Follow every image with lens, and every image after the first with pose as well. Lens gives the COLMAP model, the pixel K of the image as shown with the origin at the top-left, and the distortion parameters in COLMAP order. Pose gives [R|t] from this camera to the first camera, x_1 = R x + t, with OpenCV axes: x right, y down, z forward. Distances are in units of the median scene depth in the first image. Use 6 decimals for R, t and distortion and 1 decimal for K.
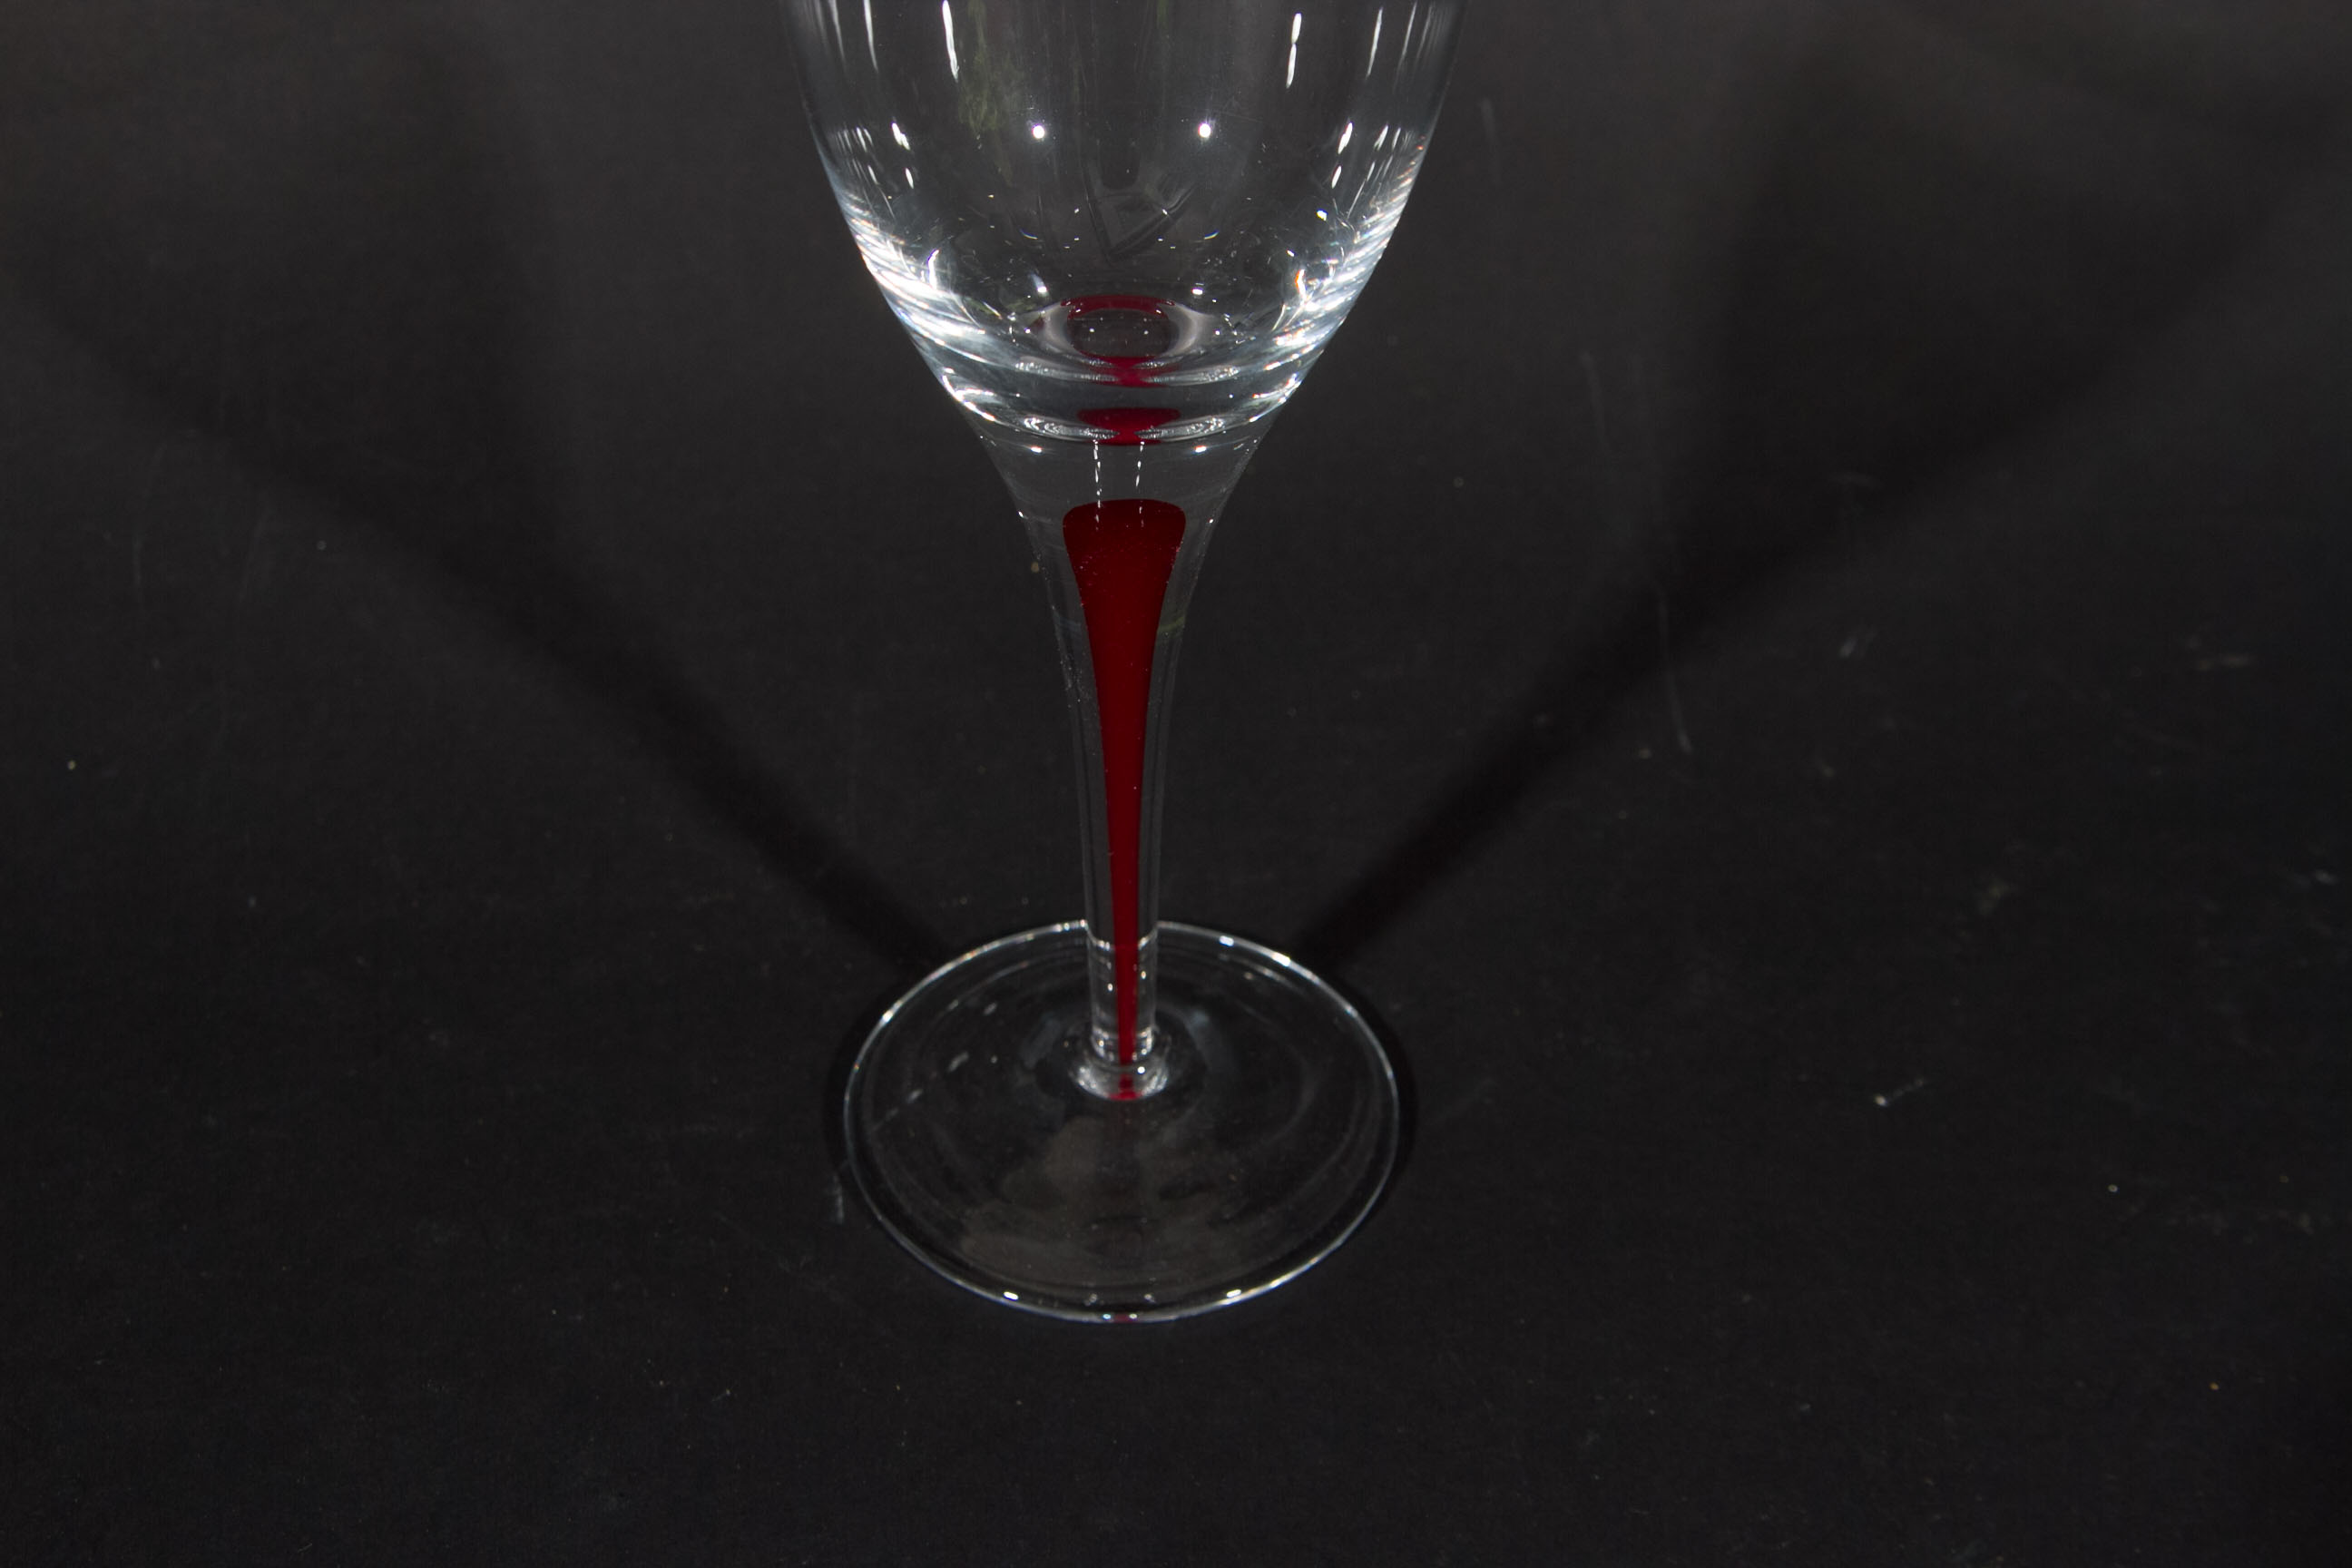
lens RADIAL K [[3005.3, 0, 1176.0], [0, 3005.3, 784.0], [0, 0, 1]] dist [-0.123392, 0.021101]
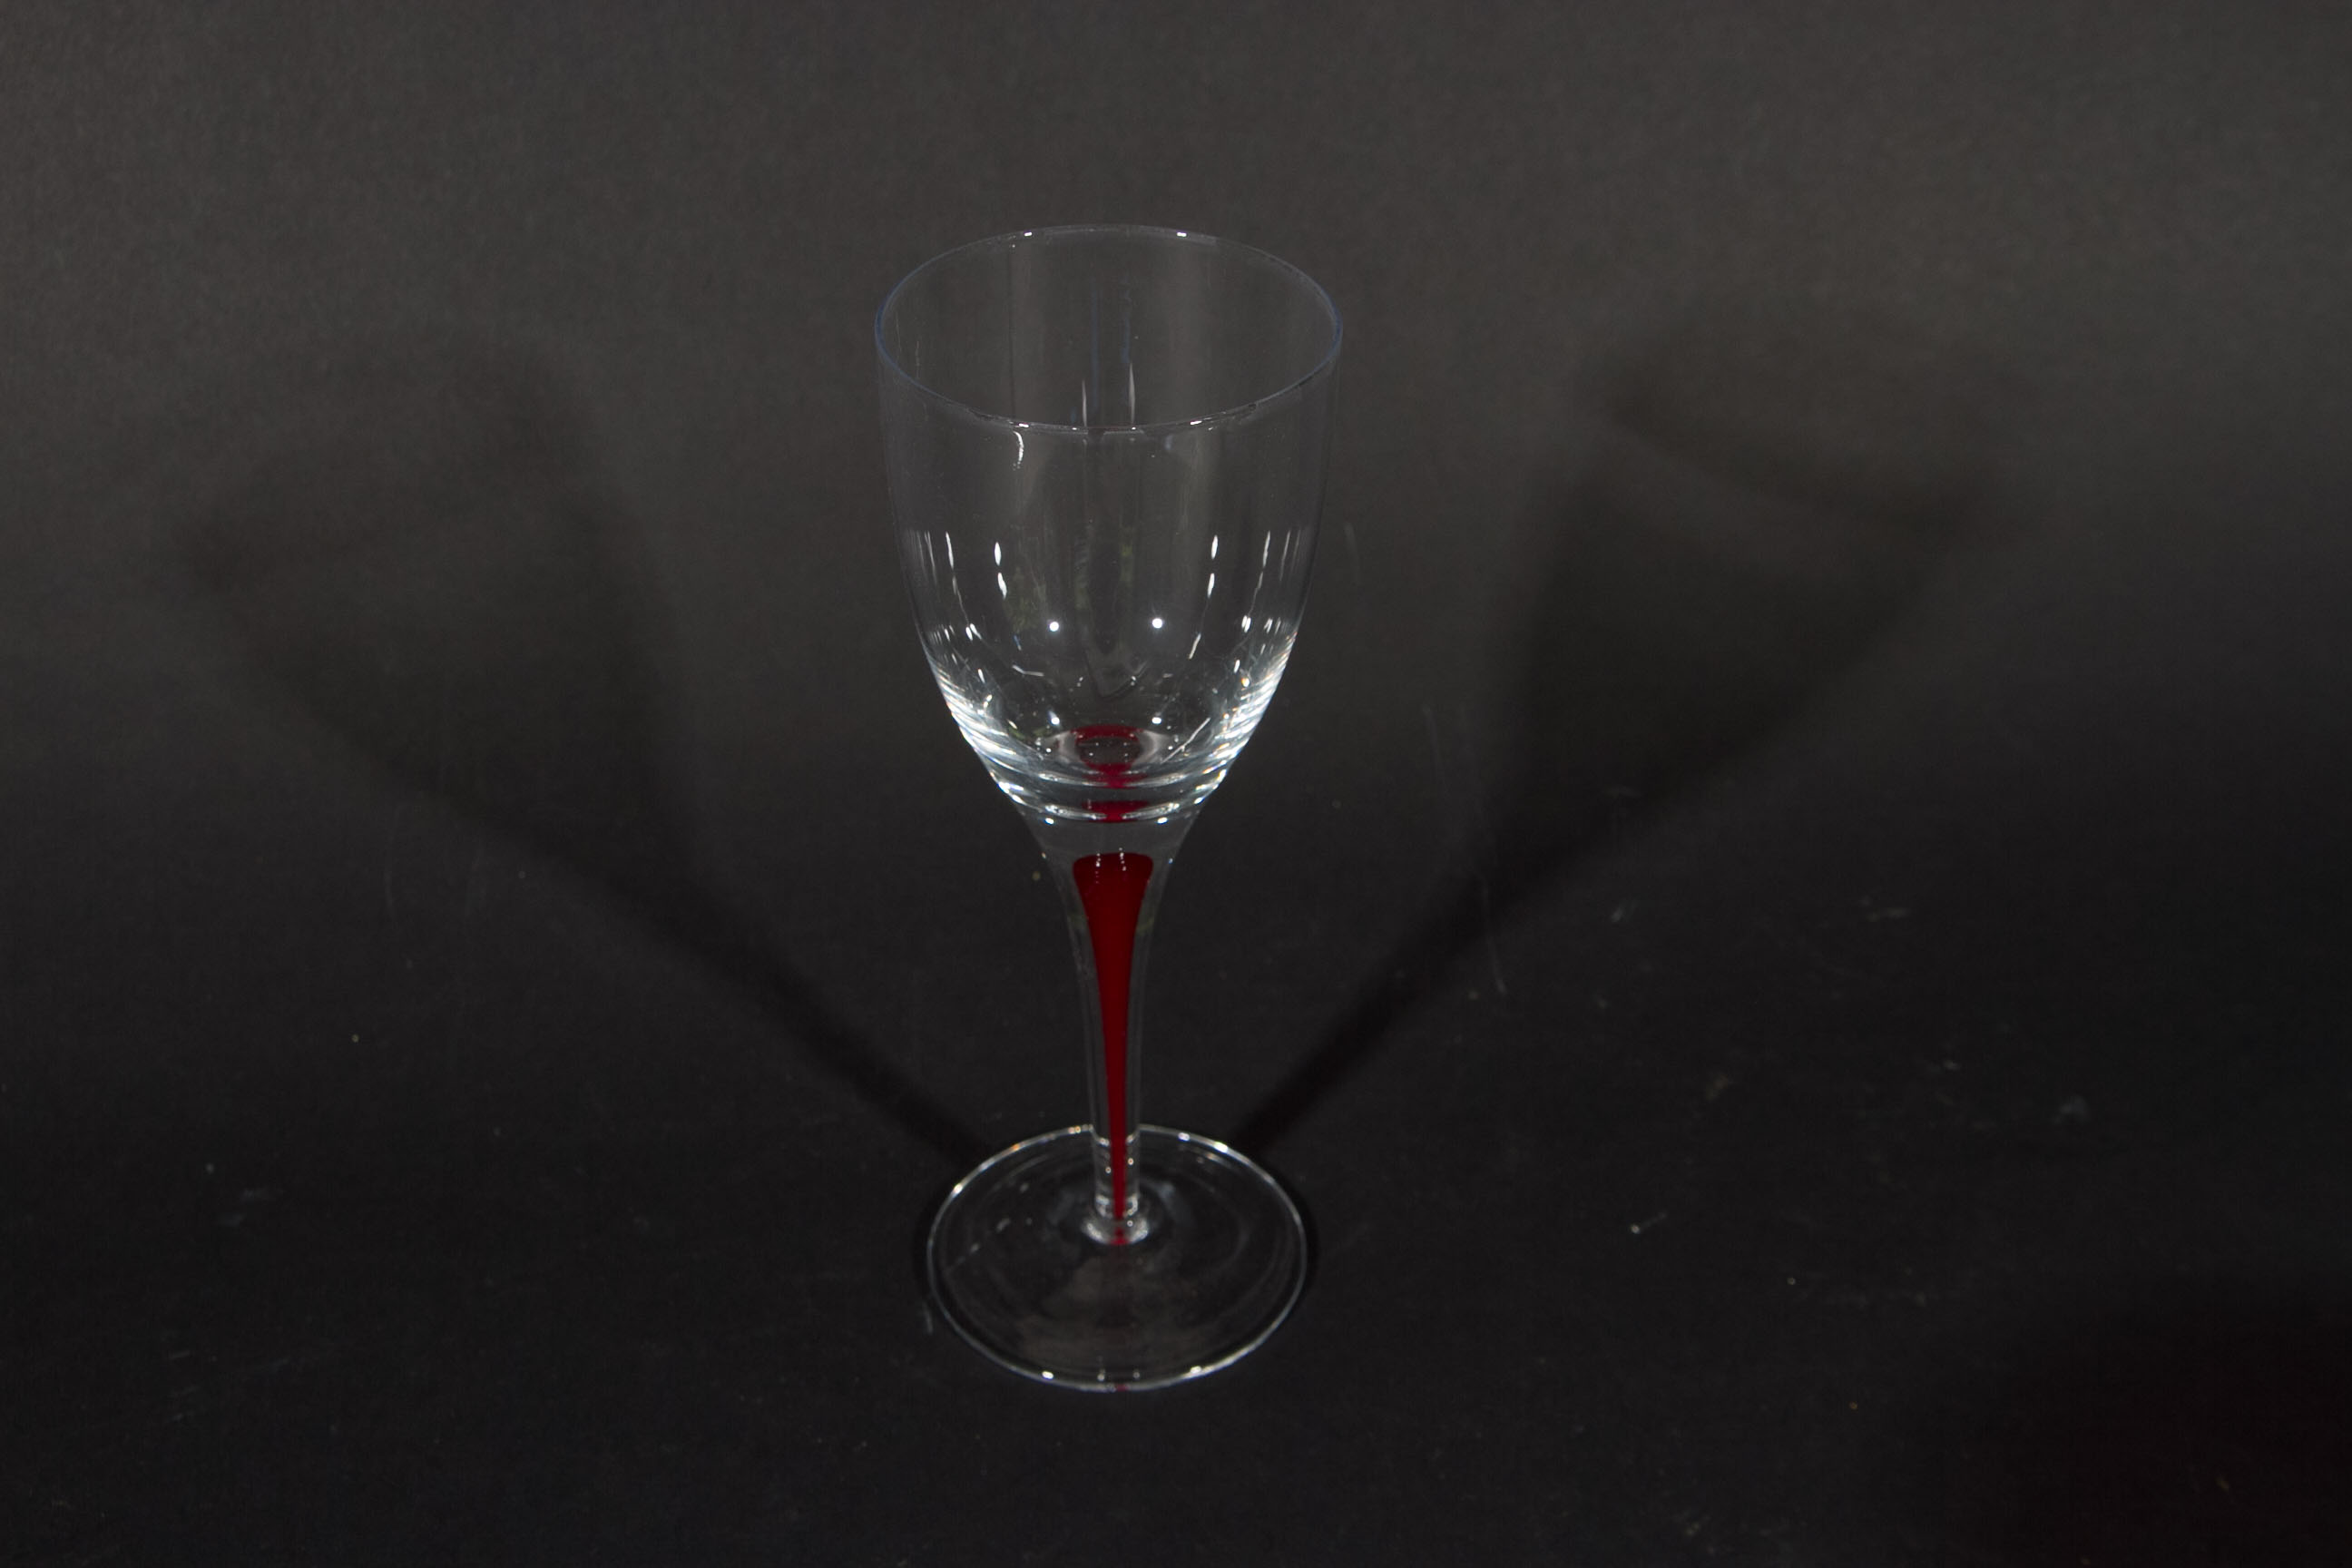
lens RADIAL K [[3055.5, 0, 1169.6], [0, 3055.5, 734.8], [0, 0, 1]] dist [-0.141758, 0.106406]
pose [[0.999203, -0.030554, 0.025671, -0.022963], [0.032807, 0.995173, -0.092494, -0.004973], [-0.022721, 0.093262, 0.995382, -0.506976]]
